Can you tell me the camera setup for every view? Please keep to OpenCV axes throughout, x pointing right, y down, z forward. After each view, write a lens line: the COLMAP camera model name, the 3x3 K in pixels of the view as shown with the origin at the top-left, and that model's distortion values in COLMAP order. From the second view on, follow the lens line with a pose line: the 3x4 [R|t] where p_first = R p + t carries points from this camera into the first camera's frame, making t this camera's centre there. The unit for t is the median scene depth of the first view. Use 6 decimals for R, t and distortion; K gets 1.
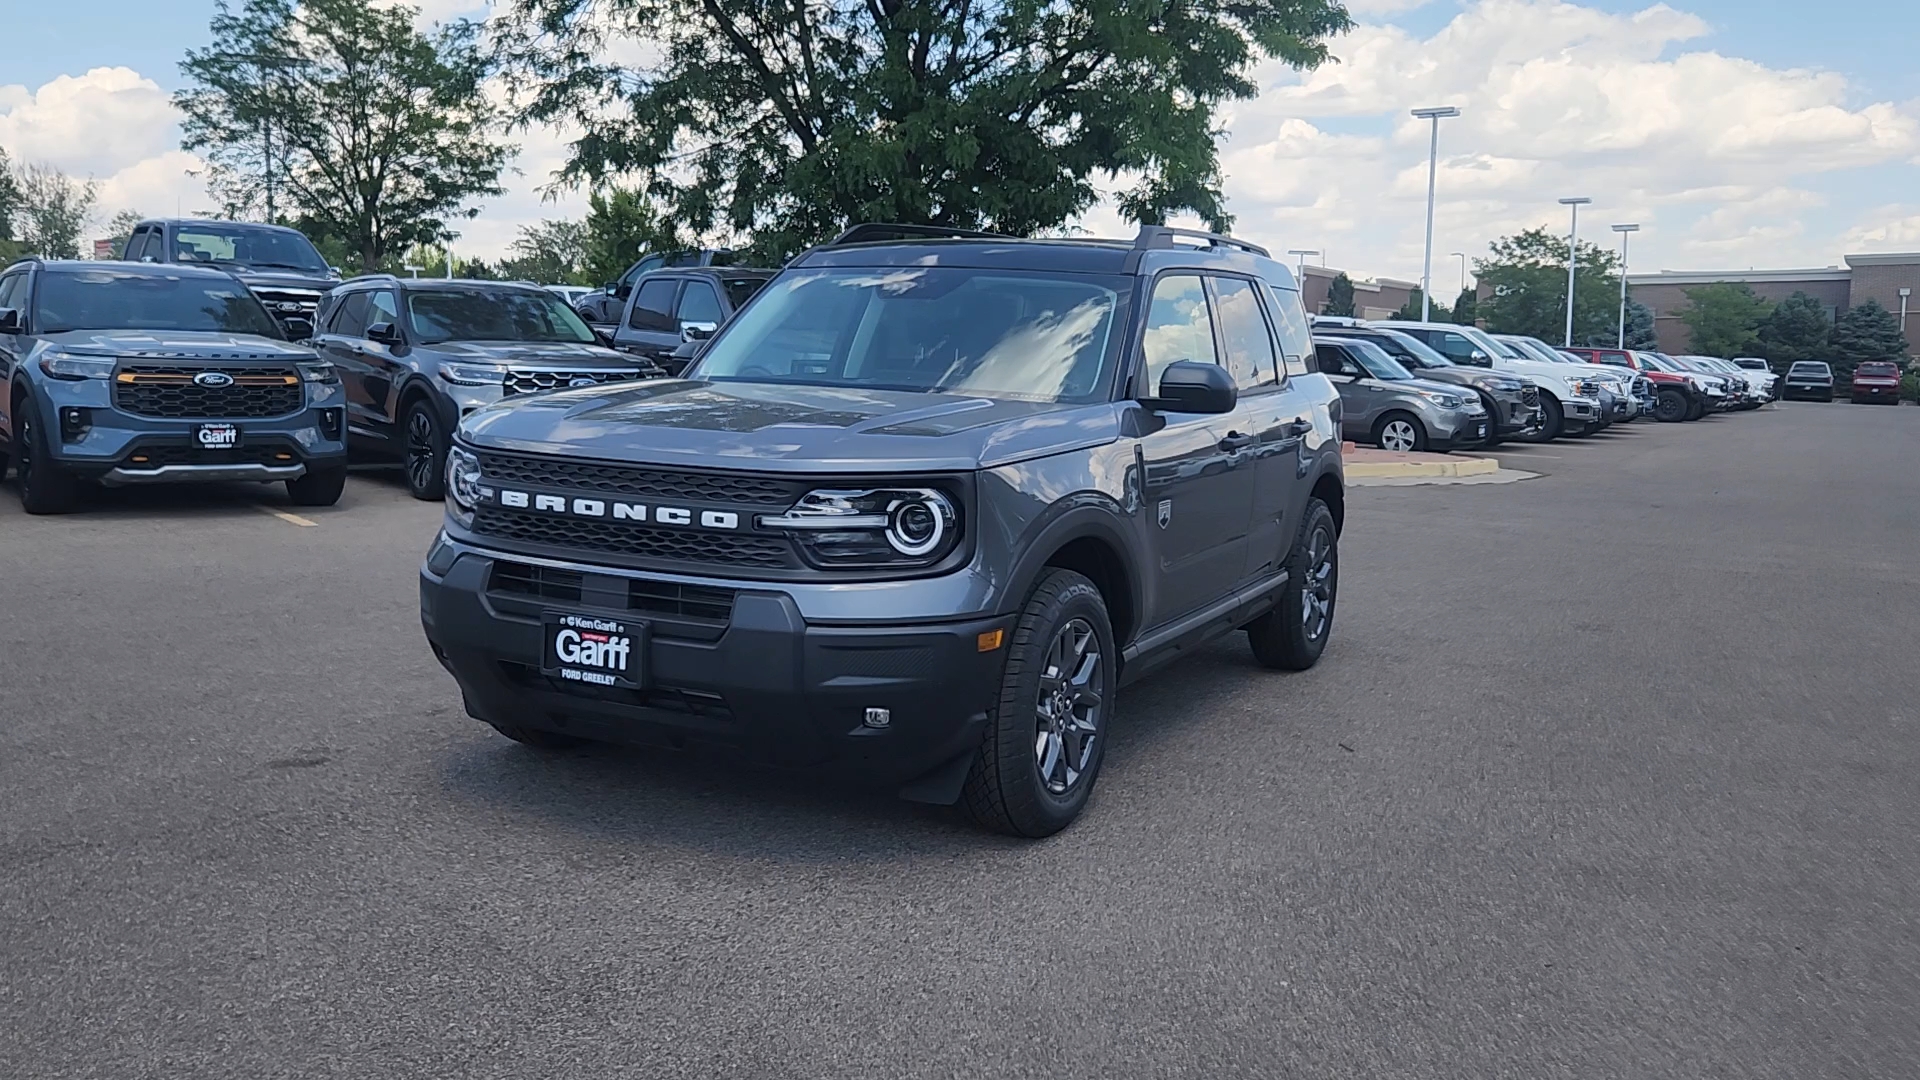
lens RADIAL K [[1634.0, 0, 949.8], [0, 1634.0, 537.4], [0, 0, 1]] dist [0.021515, -0.006033]
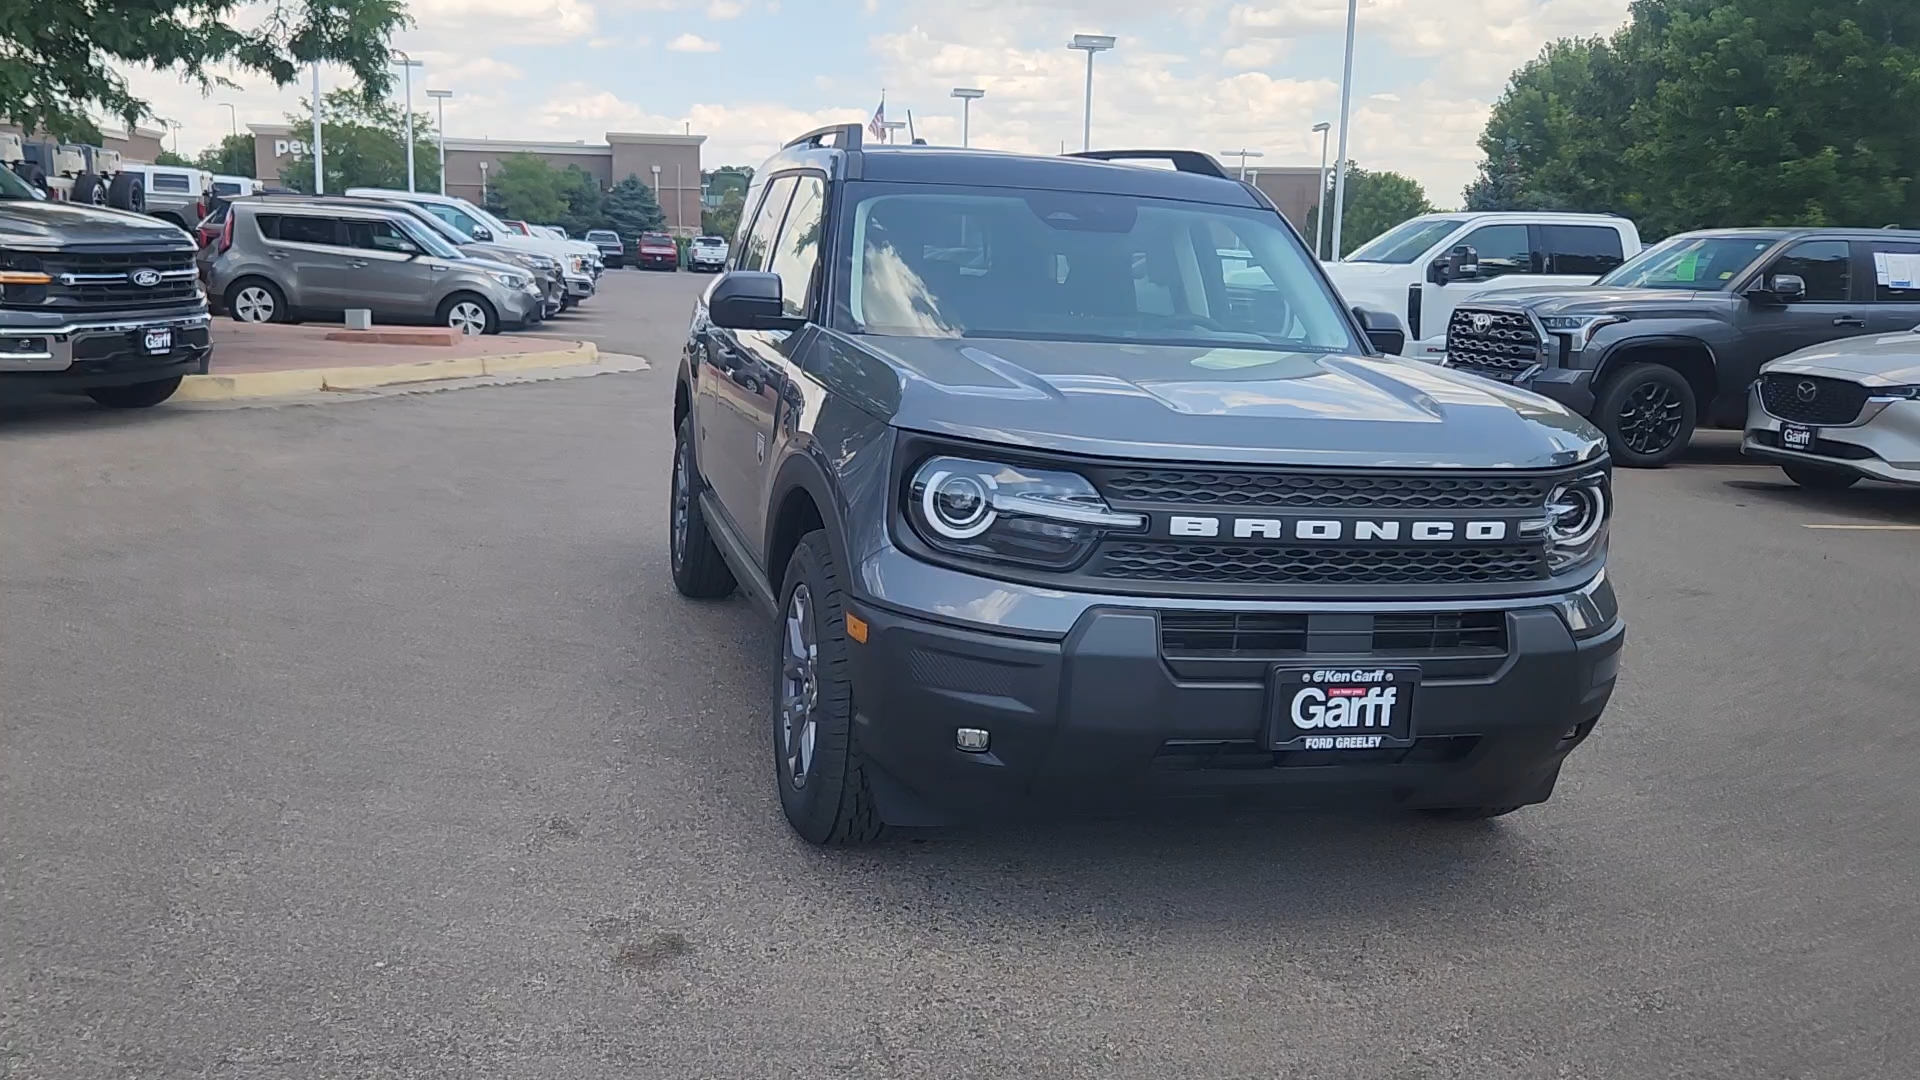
lens RADIAL K [[1640.2, 0, 960.0], [0, 1640.2, 540.0], [0, 0, 1]] dist [0.010741, -0.000301]
pose [[0.740727, -0.108926, 0.662916, -0.335905], [0.052352, 0.993126, 0.104687, -0.040427], [-0.669763, -0.042839, 0.741338, 0.206193]]
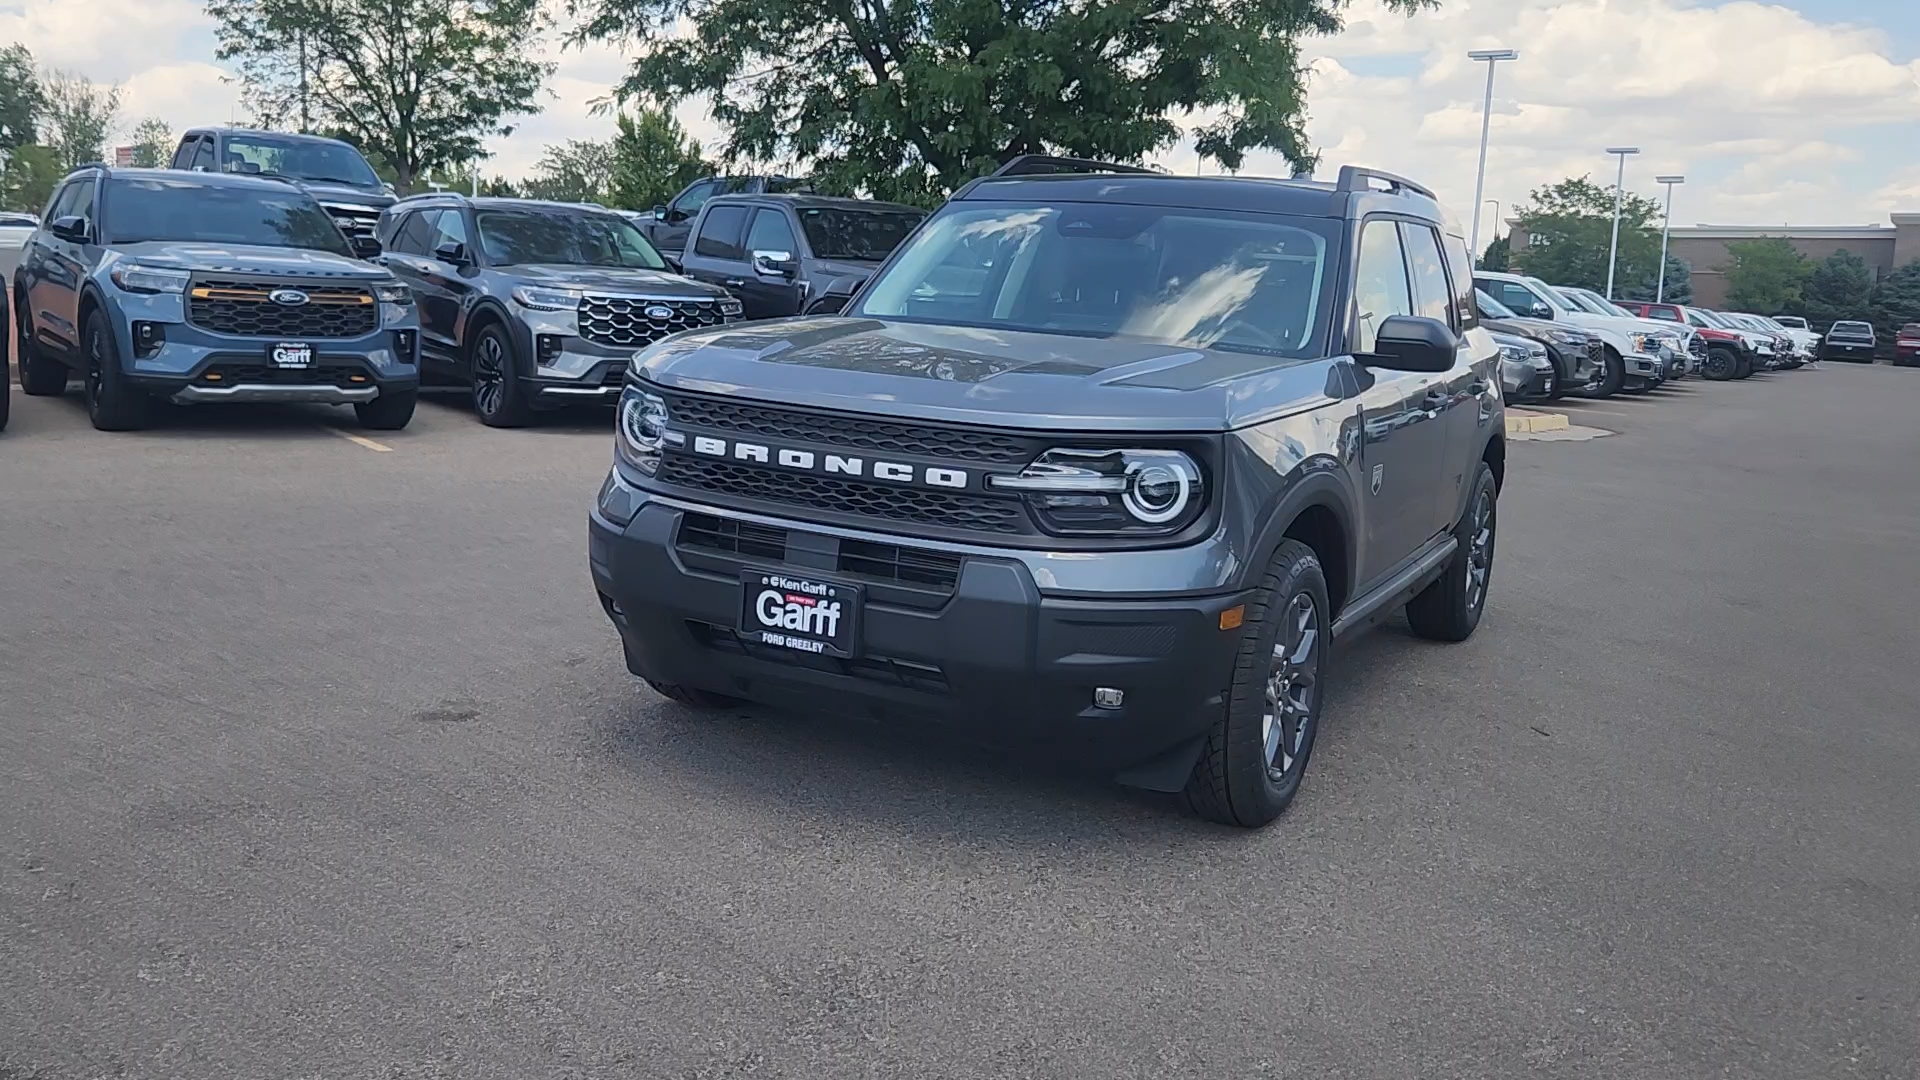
lens RADIAL K [[1634.2, 0, 943.6], [0, 1634.2, 521.4], [0, 0, 1]] dist [0.029873, -0.000942]
pose [[0.999470, 0.030989, -0.010015, -0.049286], [-0.030672, 0.999068, 0.030373, -0.005253], [0.010947, -0.030050, 0.999488, 0.030881]]
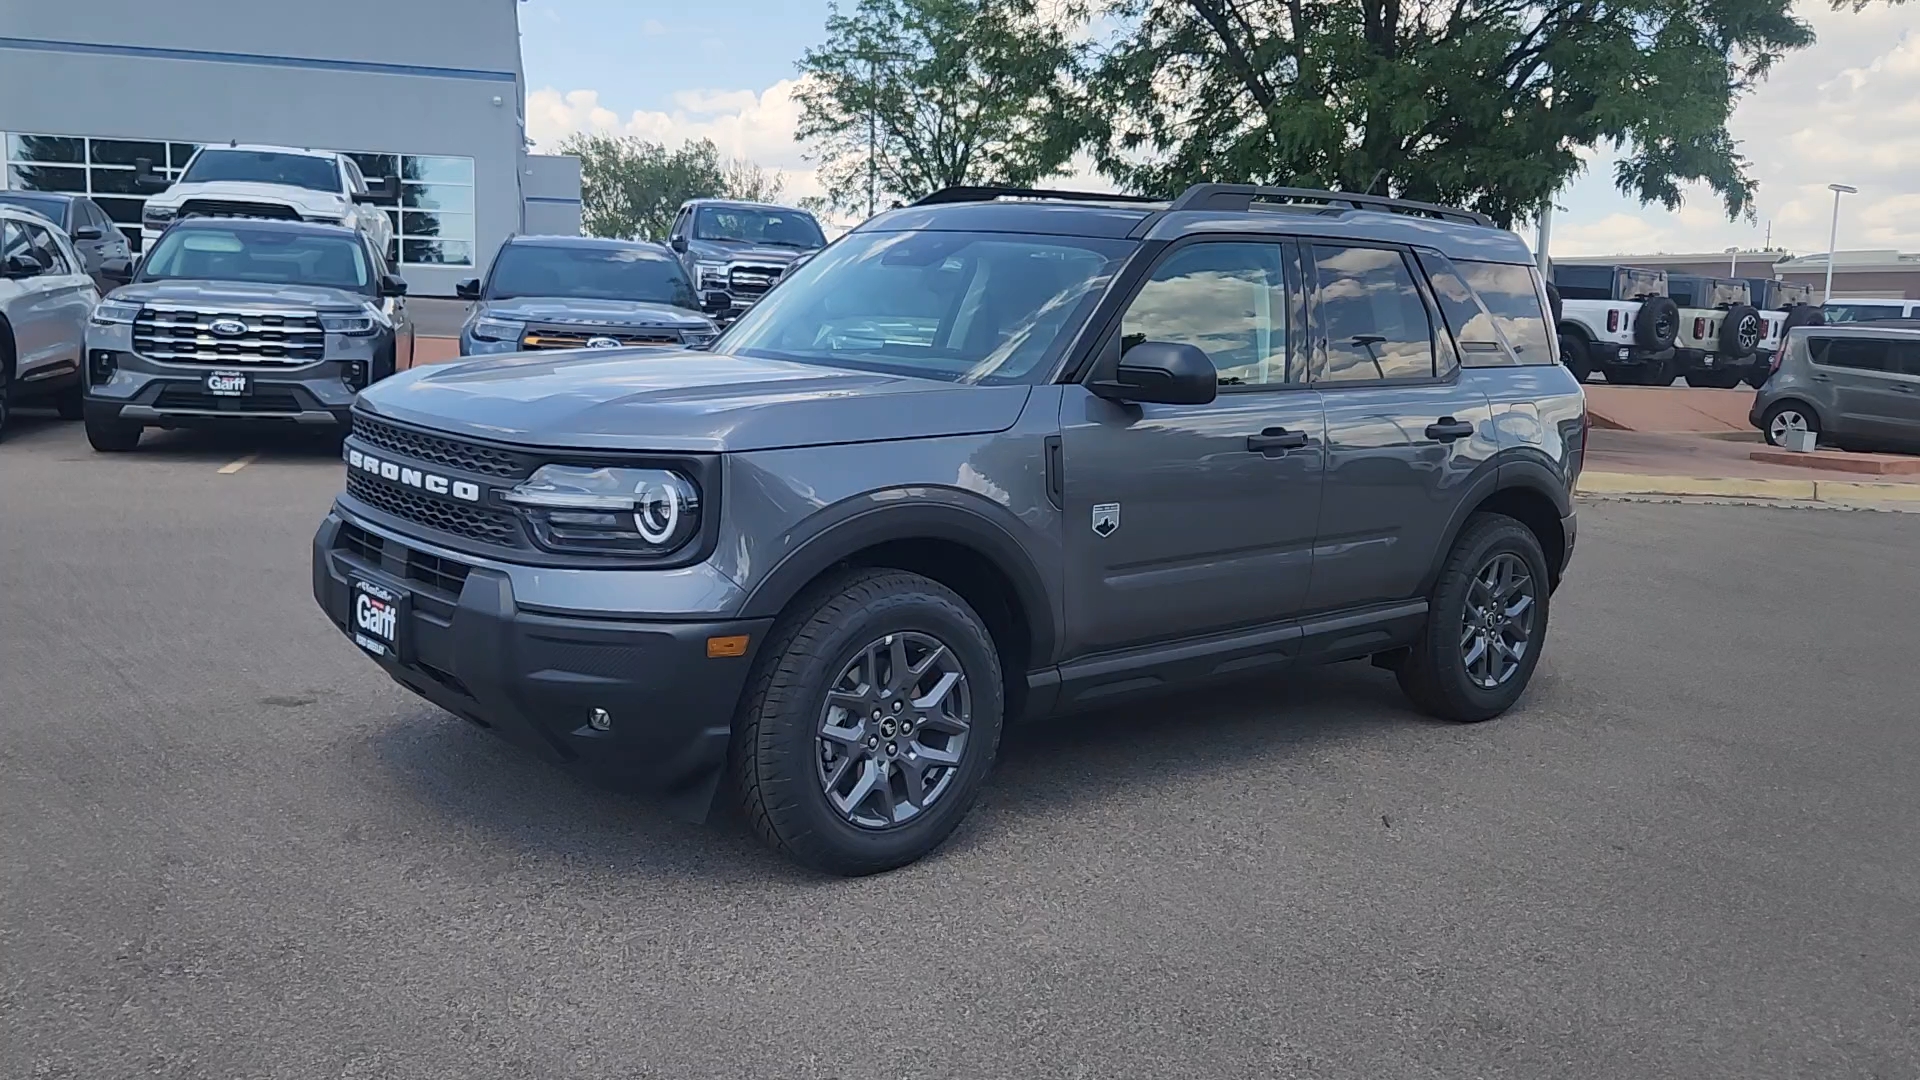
lens RADIAL K [[1634.2, 0, 943.6], [0, 1634.2, 521.4], [0, 0, 1]] dist [0.029873, -0.000942]
pose [[0.927335, 0.066437, -0.368287, 0.172240], [-0.066382, 0.997712, 0.012835, -0.008814], [0.368297, 0.012545, 0.929624, 0.083579]]
